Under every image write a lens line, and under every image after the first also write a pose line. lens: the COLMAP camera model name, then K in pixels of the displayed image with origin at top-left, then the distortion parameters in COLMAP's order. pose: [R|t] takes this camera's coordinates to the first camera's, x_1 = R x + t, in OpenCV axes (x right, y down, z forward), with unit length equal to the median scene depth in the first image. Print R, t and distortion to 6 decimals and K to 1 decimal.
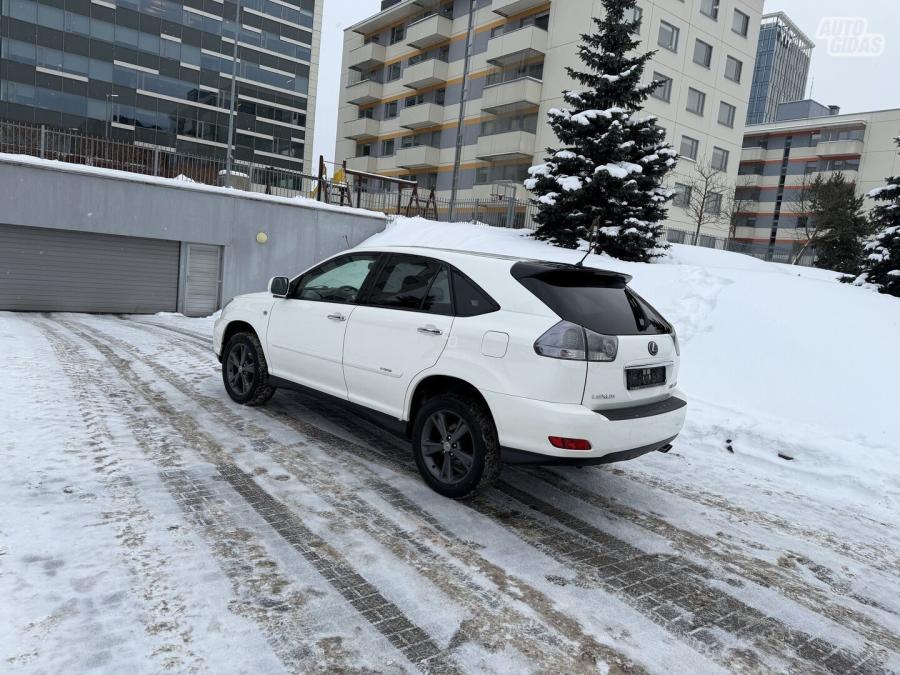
lens RADIAL K [[621.4, 0, 450.0], [0, 621.4, 337.5], [0, 0, 1]] dist [0.138702, -0.231481]
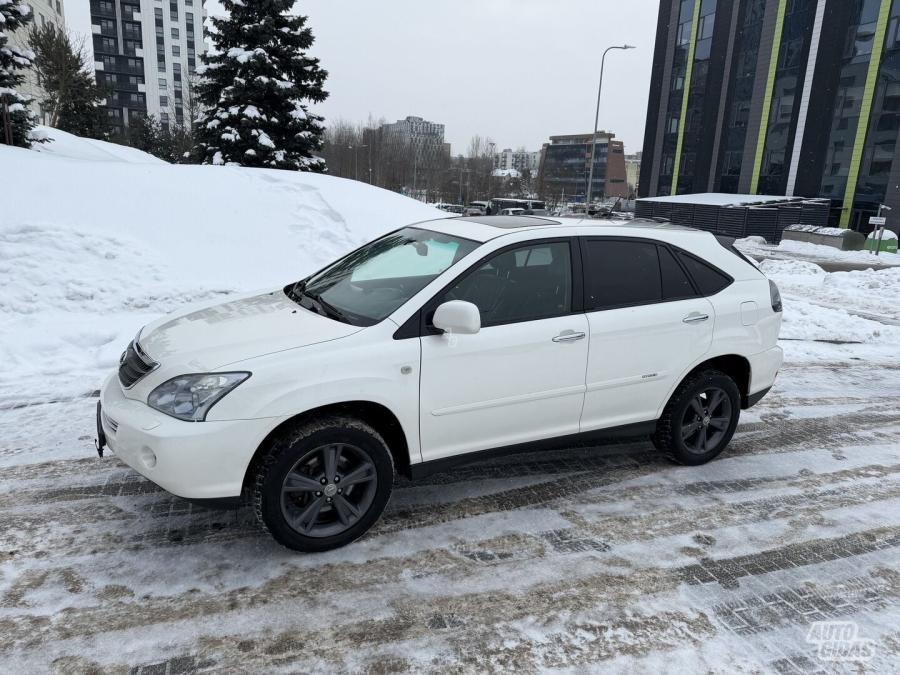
lens RADIAL K [[625.9, 0, 451.4], [0, 625.9, 325.1], [0, 0, 1]] dist [0.072608, -0.094327]
pose [[0.326583, -0.290723, 0.899346, -0.823695], [0.096913, 0.956804, 0.274105, -0.243024], [-0.940187, -0.002360, 0.340651, 0.814473]]
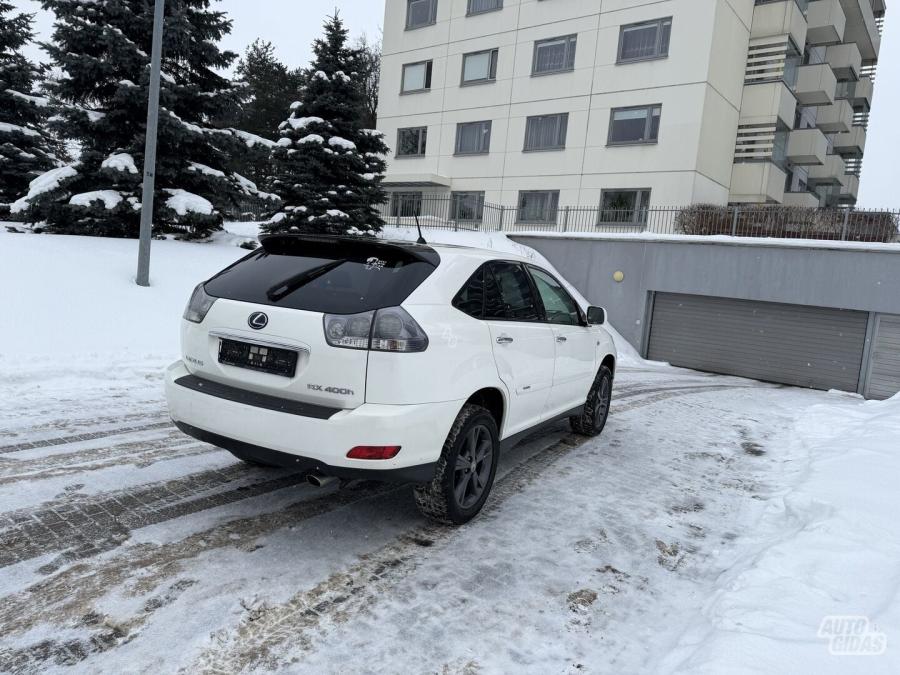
lens RADIAL K [[625.9, 0, 451.4], [0, 625.9, 325.1], [0, 0, 1]] dist [0.072608, -0.094327]
pose [[0.250723, 0.008730, -0.968020, 0.889880], [-0.179613, 0.983016, -0.037655, 0.006016], [0.951250, 0.183310, 0.248032, 0.796476]]
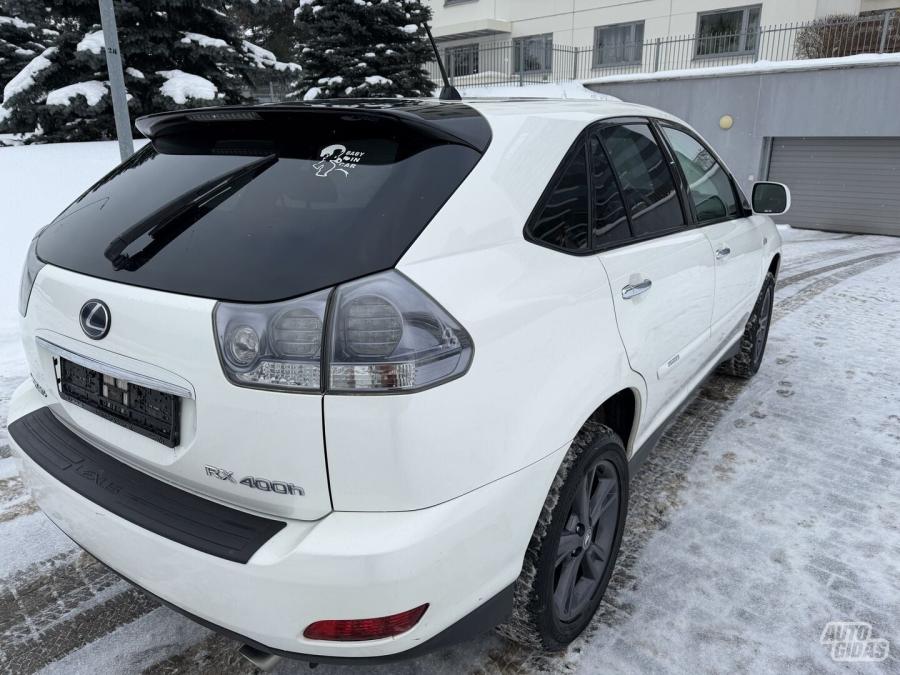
lens RADIAL K [[638.9, 0, 450.0], [0, 638.9, 337.5], [0, 0, 1]] dist [-0.005971, -0.001428]
pose [[0.141464, 0.203814, -0.968735, 0.543302], [-0.092637, 0.977008, 0.192027, -0.048018], [0.985600, 0.062576, 0.157092, 0.878396]]
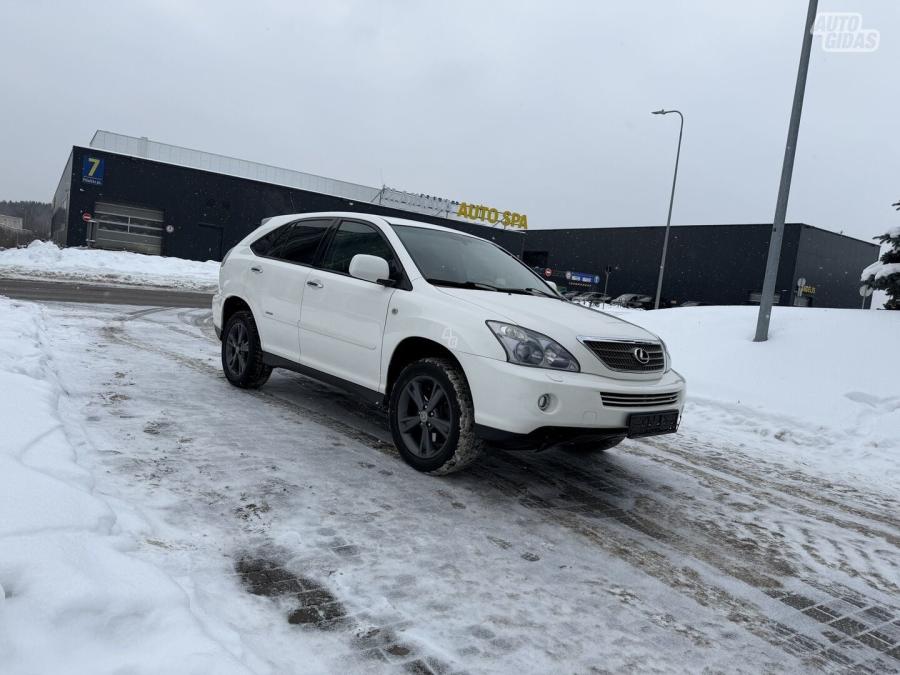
lens RADIAL K [[631.8, 0, 448.3], [0, 631.8, 329.0], [0, 0, 1]] dist [0.030531, -0.036711]
pose [[-0.972130, -0.222805, 0.072941, -0.204281], [-0.205702, 0.959887, 0.190534, -0.185662], [-0.112467, 0.170220, -0.978967, 2.040457]]
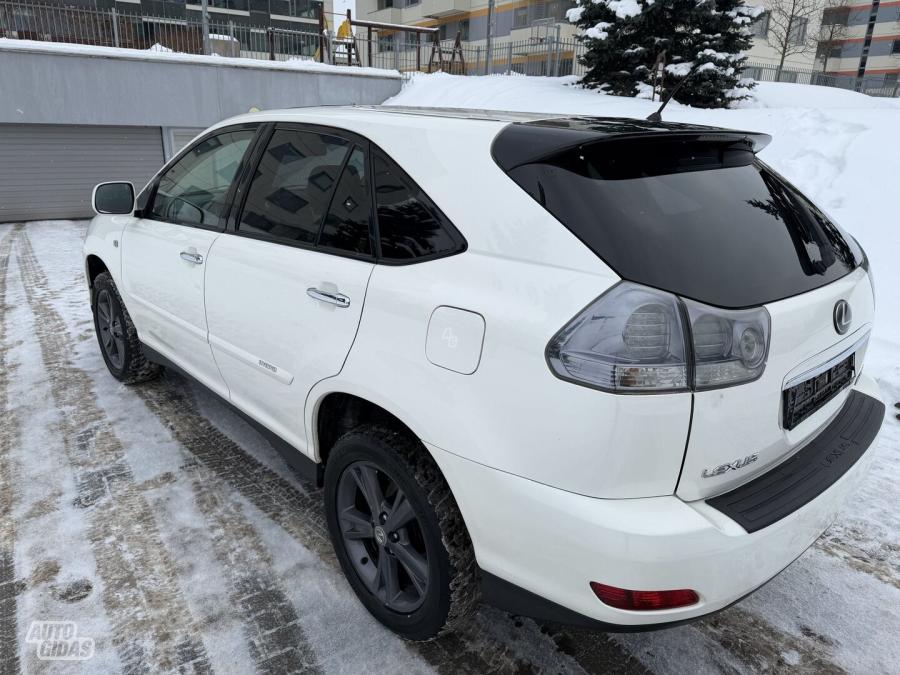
lens RADIAL K [[635.8, 0, 450.0], [0, 635.8, 337.5], [0, 0, 1]] dist [0.002343, -0.004511]
pose [[0.995039, -0.048120, -0.087069, 0.077252], [0.064463, 0.978501, 0.195911, -0.052898], [0.075770, -0.200552, 0.976749, 0.435840]]
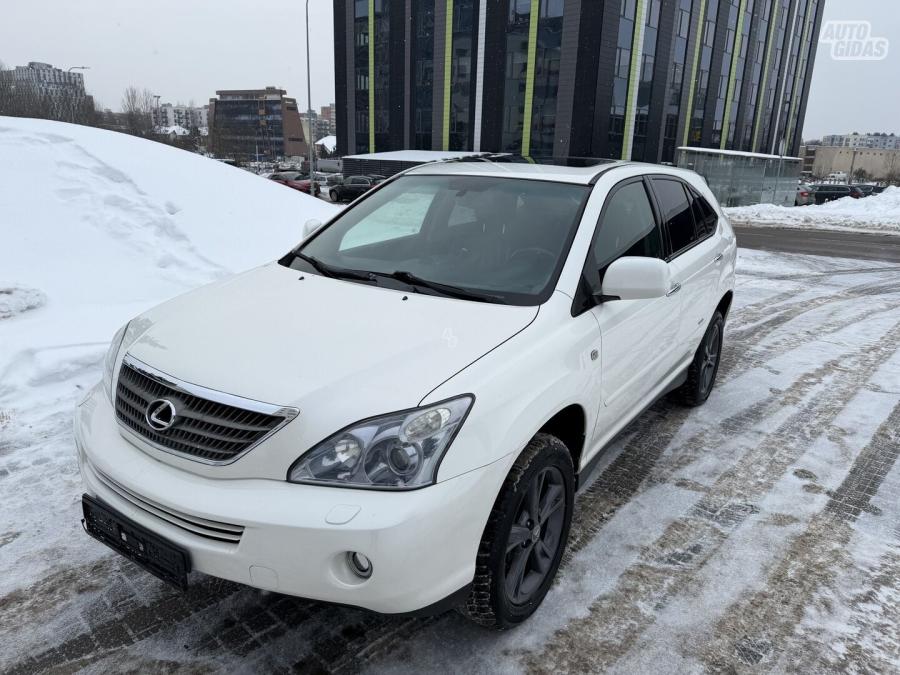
lens RADIAL K [[631.8, 0, 448.3], [0, 631.8, 329.0], [0, 0, 1]] dist [0.030531, -0.036711]
pose [[-0.149138, -0.362063, 0.920146, -0.711453], [0.069168, 0.924453, 0.374969, -0.238352], [-0.986394, 0.119567, -0.112828, 1.213710]]
